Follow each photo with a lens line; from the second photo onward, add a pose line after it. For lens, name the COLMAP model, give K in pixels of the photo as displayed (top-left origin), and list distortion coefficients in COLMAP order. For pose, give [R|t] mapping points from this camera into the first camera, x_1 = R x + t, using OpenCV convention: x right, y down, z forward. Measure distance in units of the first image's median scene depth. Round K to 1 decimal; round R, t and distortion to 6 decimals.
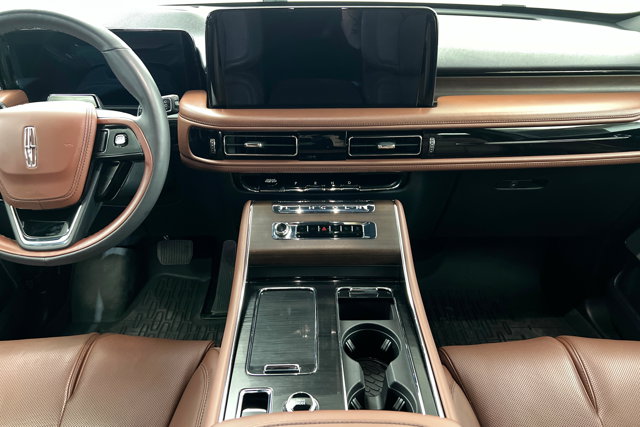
lens RADIAL K [[480.7, 0, 320.4], [0, 480.7, 221.4], [0, 0, 1]] dist [0.044633, -0.051391]
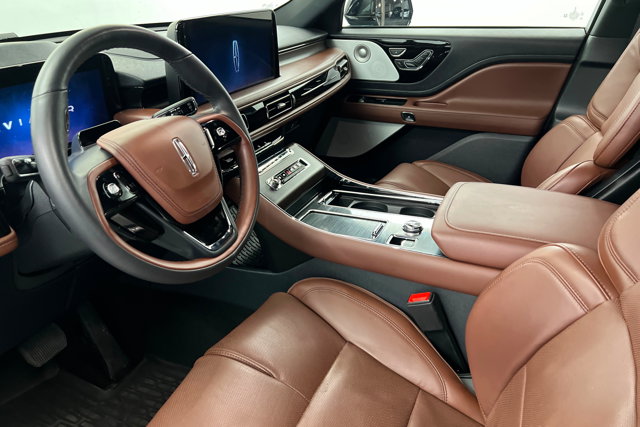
lens RADIAL K [[480.7, 0, 320.4], [0, 480.7, 221.4], [0, 0, 1]] dist [0.044633, -0.051391]
pose [[0.442704, -0.417314, 0.793638, -1.007970], [0.476442, 0.859291, 0.186070, -0.067966], [-0.759616, 0.295749, 0.579237, 0.175410]]
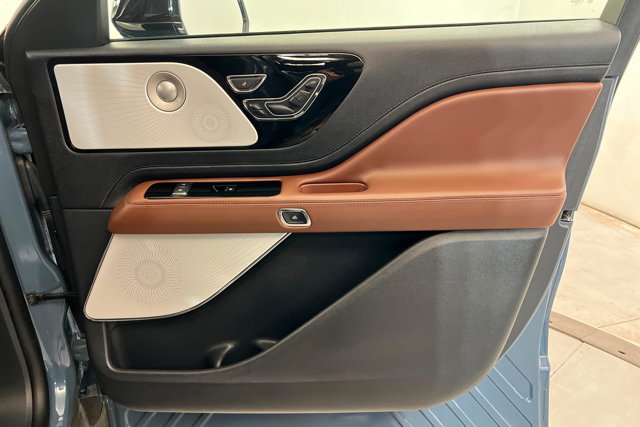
lens RADIAL K [[480.7, 0, 320.4], [0, 480.7, 221.4], [0, 0, 1]] dist [0.044633, -0.051391]
pose [[0.027567, -0.324276, 0.945561, 0.017469], [0.529857, 0.806844, 0.261256, -0.099172], [-0.847639, 0.493810, 0.194062, 0.693460]]
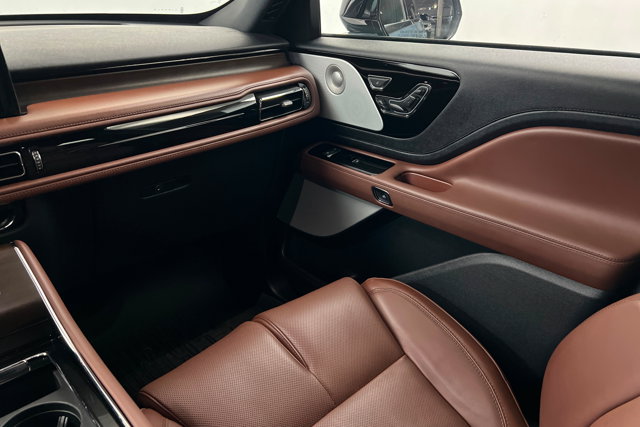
lens RADIAL K [[480.7, 0, 320.4], [0, 480.7, 221.4], [0, 0, 1]] dist [0.044633, -0.051391]
pose [[0.746092, -0.293873, 0.597482, 0.071332], [0.343214, 0.938674, 0.033109, 0.068753], [-0.570571, 0.180362, 0.801198, 0.114203]]
